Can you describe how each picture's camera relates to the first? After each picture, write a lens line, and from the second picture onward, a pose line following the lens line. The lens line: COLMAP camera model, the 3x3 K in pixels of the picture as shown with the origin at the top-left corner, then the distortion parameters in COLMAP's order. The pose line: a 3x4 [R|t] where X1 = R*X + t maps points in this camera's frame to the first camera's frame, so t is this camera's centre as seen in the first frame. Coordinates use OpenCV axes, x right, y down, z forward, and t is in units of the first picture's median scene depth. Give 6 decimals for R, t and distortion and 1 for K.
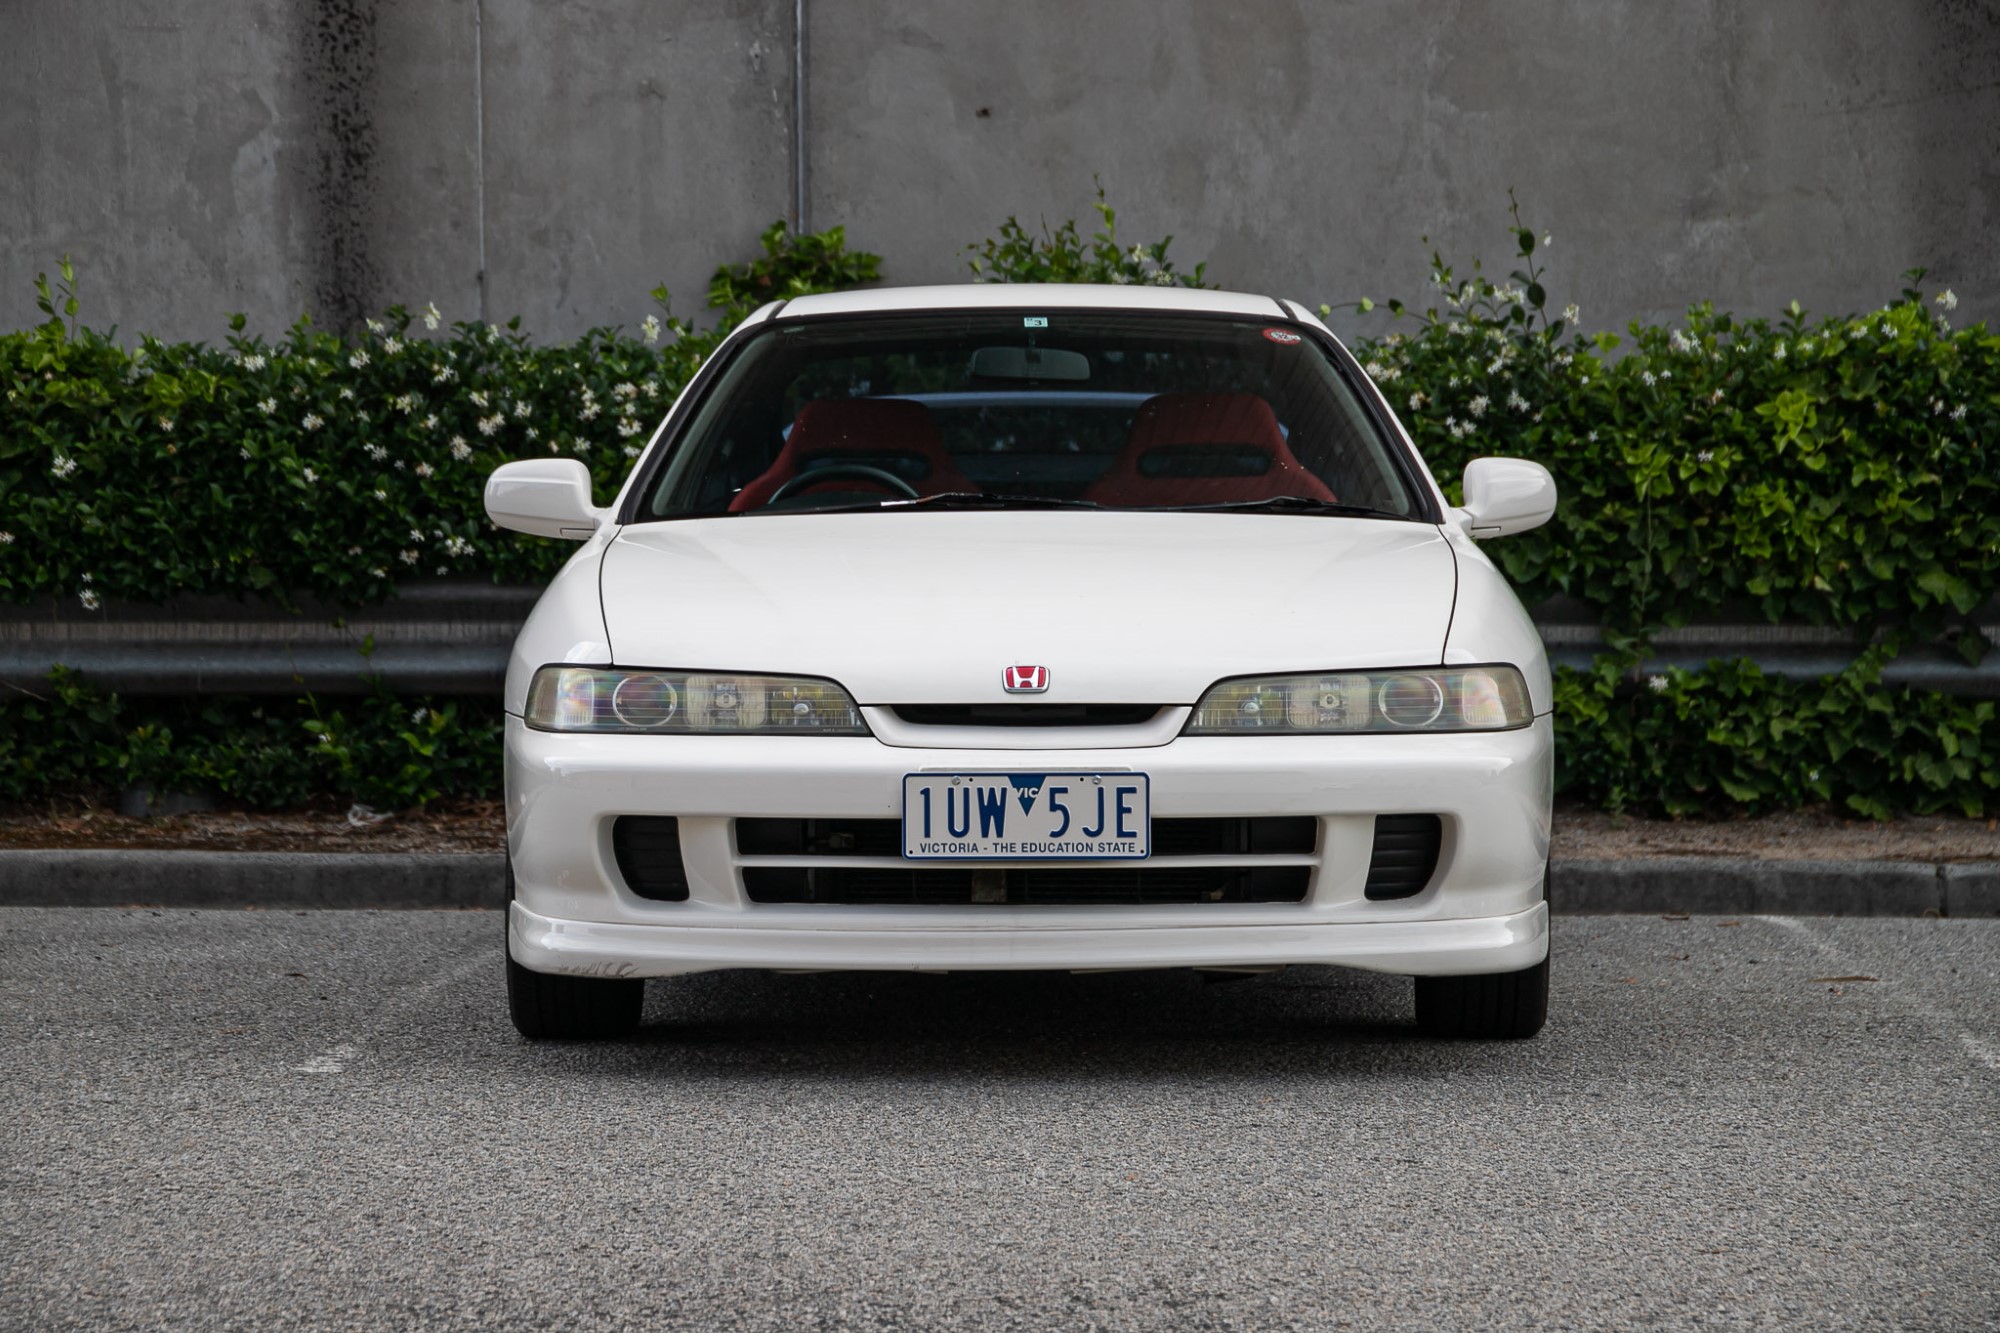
lens RADIAL K [[5718.3, 0, 993.0], [0, 5718.3, 701.1], [0, 0, 1]] dist [0.357656, -0.233043]
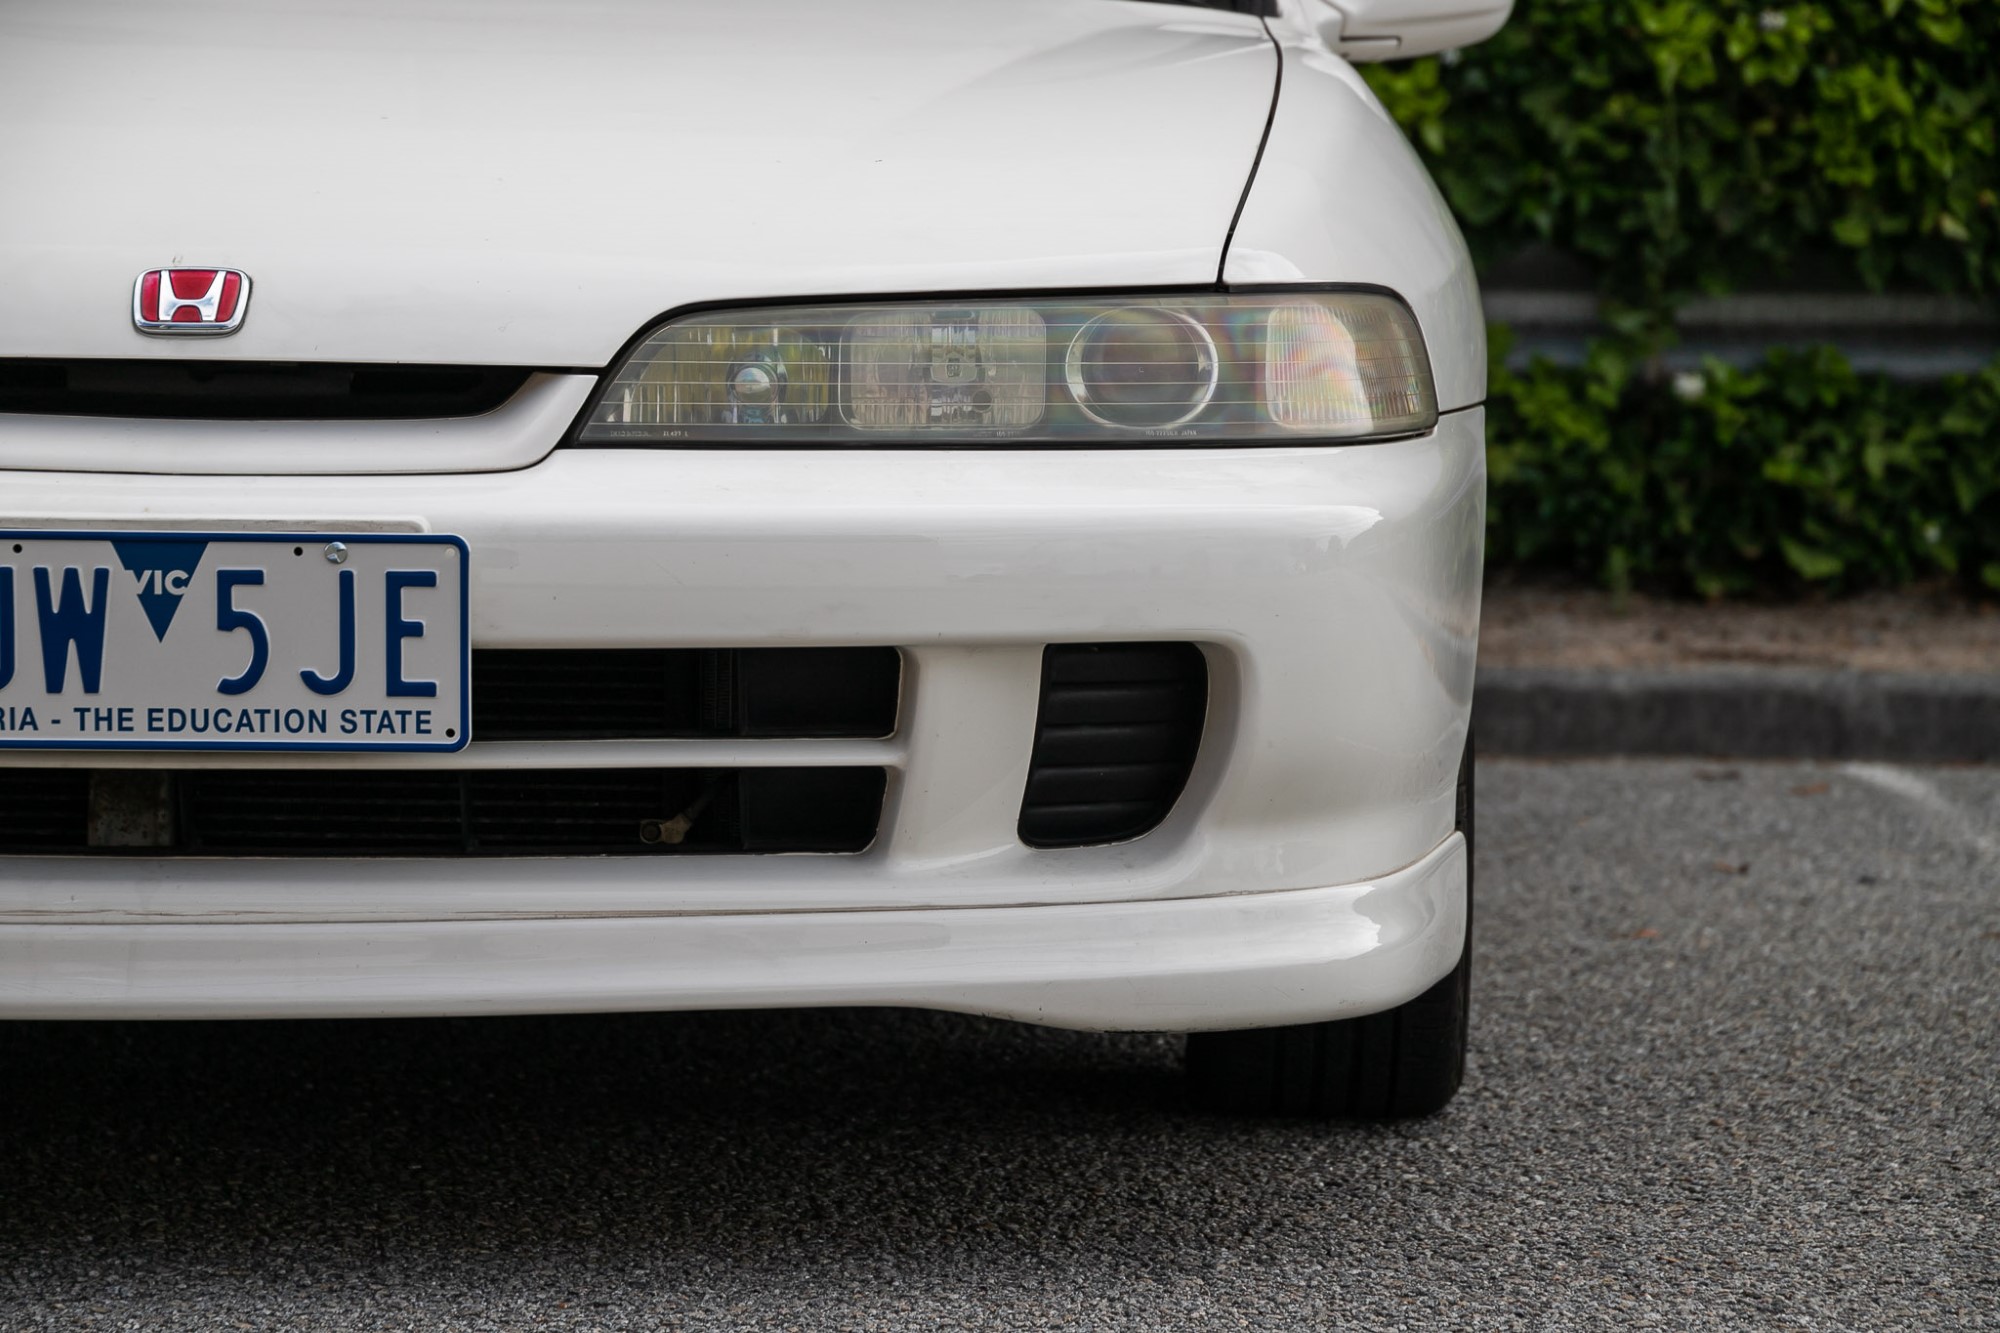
lens RADIAL K [[5718.3, 0, 993.0], [0, 5718.3, 701.1], [0, 0, 1]] dist [0.357656, -0.233043]
pose [[0.999942, 0.010696, 0.001059, 0.038991], [-0.010733, 0.998868, 0.046343, 0.003090], [-0.000562, -0.046352, 0.998925, 0.366166]]
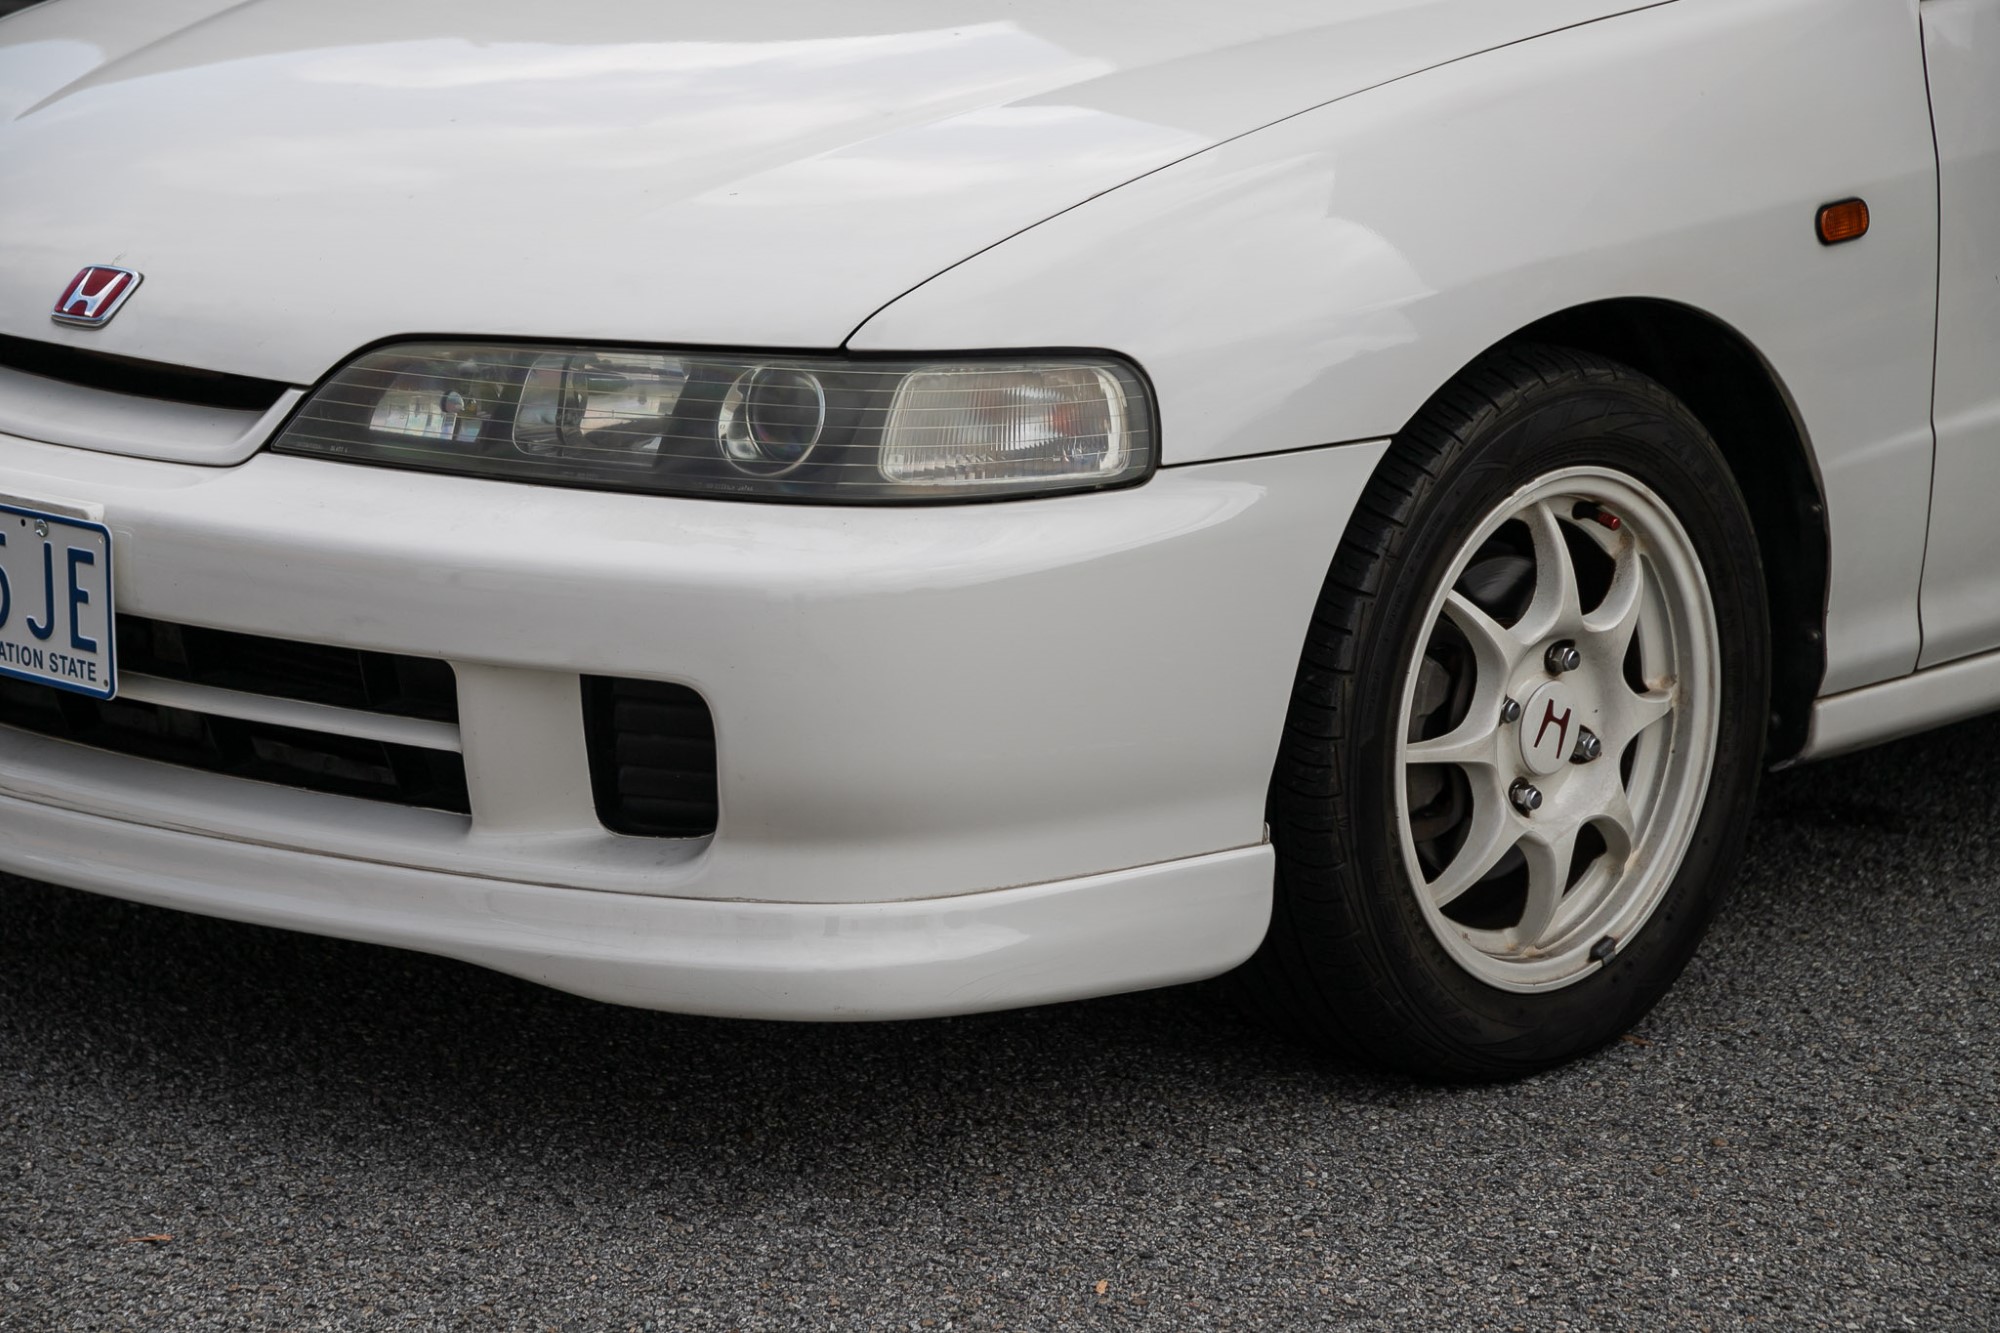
lens RADIAL K [[5718.3, 0, 993.0], [0, 5718.3, 701.1], [0, 0, 1]] dist [0.357656, -0.233043]
pose [[0.747402, 0.152420, -0.646652, 0.247795], [-0.033585, 0.980751, 0.192351, -0.043051], [0.663523, -0.122046, 0.738134, 0.418555]]
